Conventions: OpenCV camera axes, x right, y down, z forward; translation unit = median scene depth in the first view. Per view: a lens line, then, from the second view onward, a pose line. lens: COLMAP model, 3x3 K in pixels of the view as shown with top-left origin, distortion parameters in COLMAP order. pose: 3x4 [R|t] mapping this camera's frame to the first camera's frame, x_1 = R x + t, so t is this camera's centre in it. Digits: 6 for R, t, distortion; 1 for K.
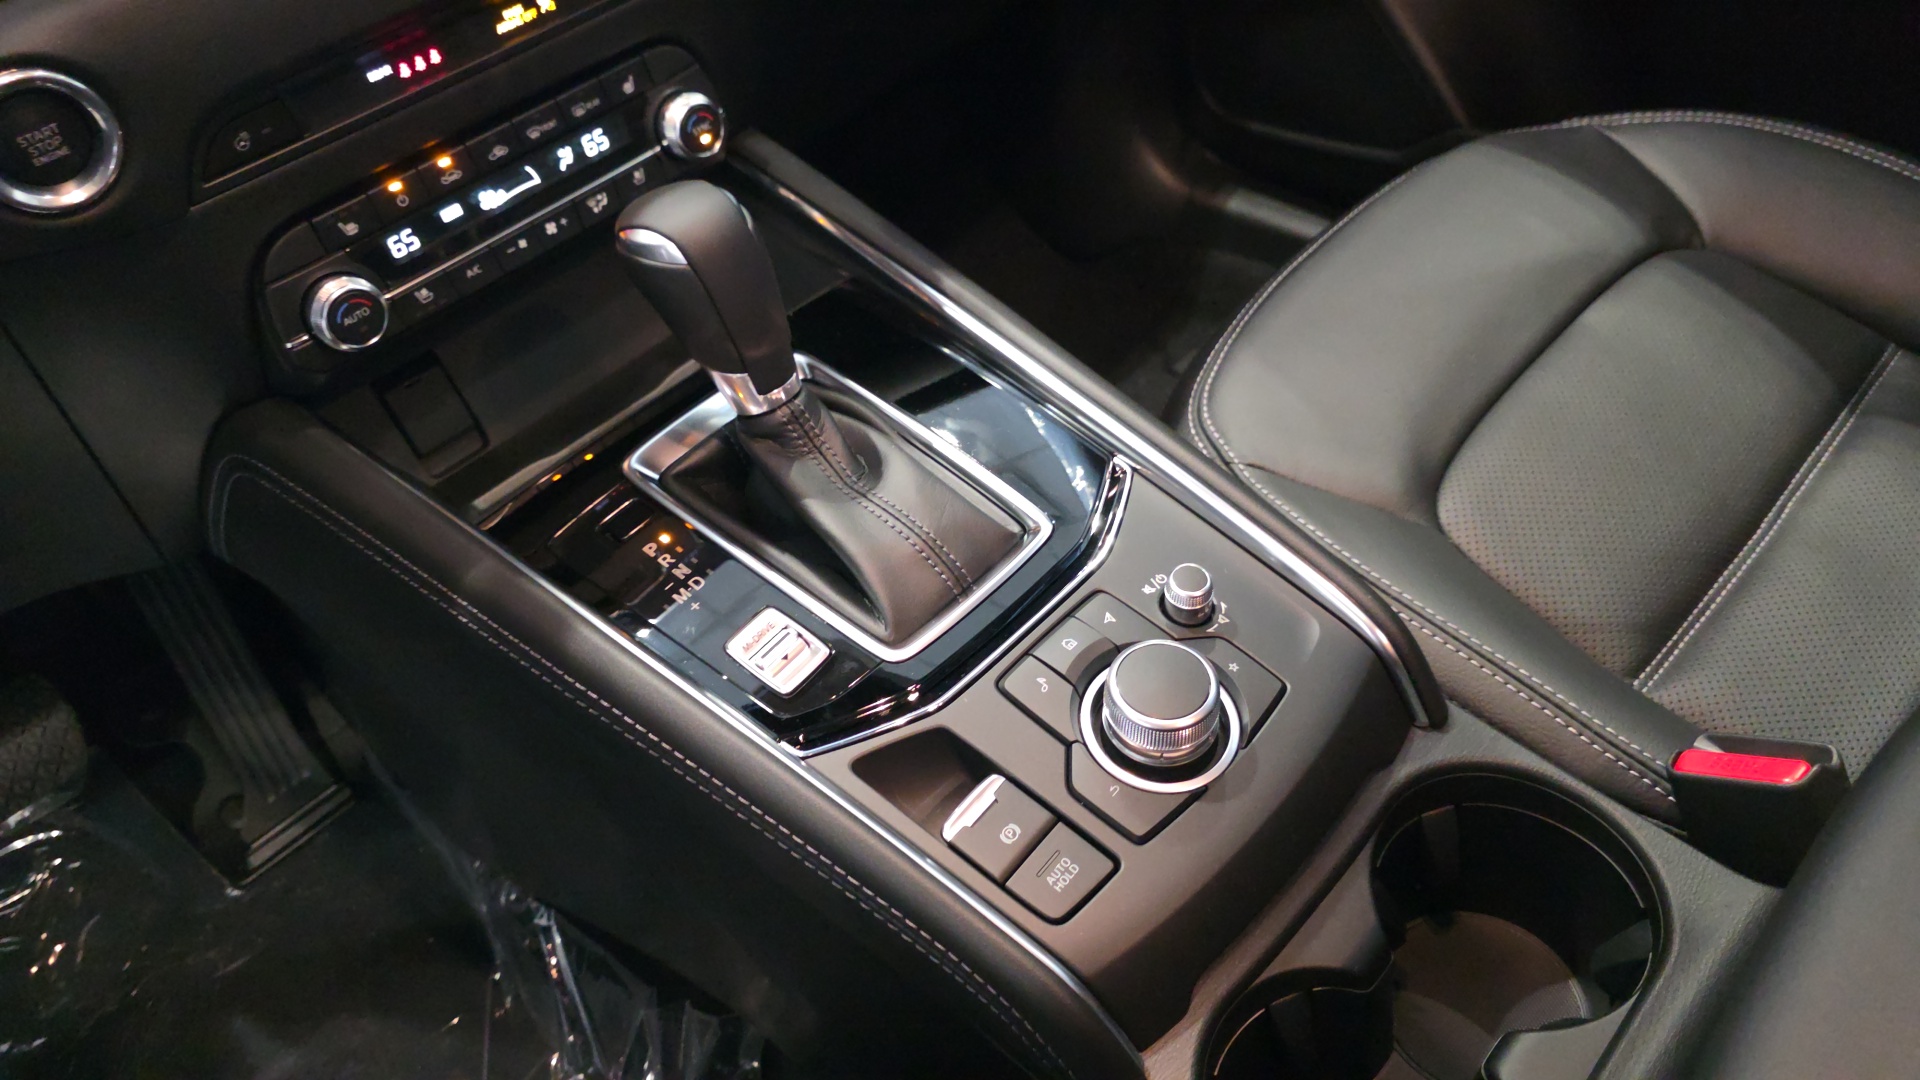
lens RADIAL K [[1342.2, 0, 957.8], [0, 1342.2, 526.1], [0, 0, 1]] dist [0.051806, -0.075822]
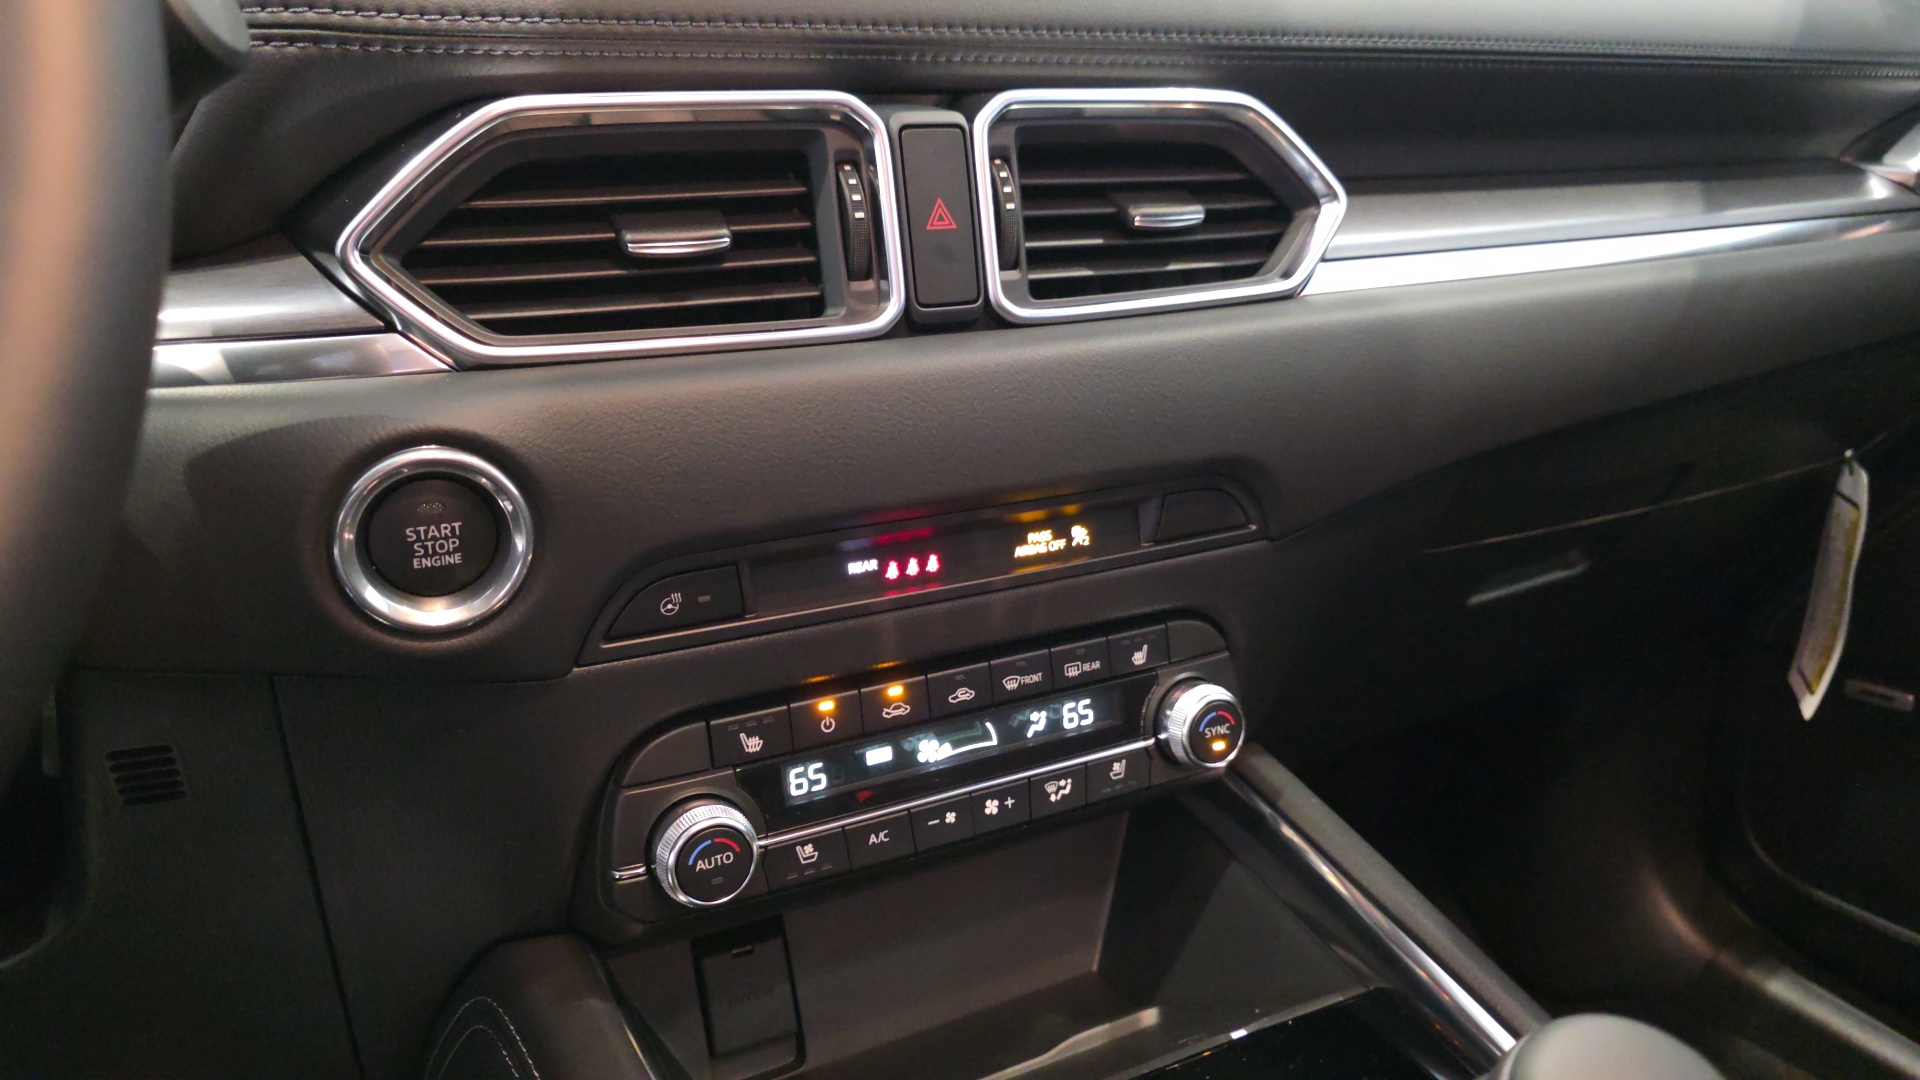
lens RADIAL K [[1300.2, 0, 960.0], [0, 1300.2, 540.0], [0, 0, 1]] dist [0.061330, -0.060454]
pose [[0.940923, 0.212865, -0.263347, -0.166431], [-0.303145, 0.876062, -0.374992, -0.078976], [0.150886, 0.432671, 0.888836, 0.312814]]
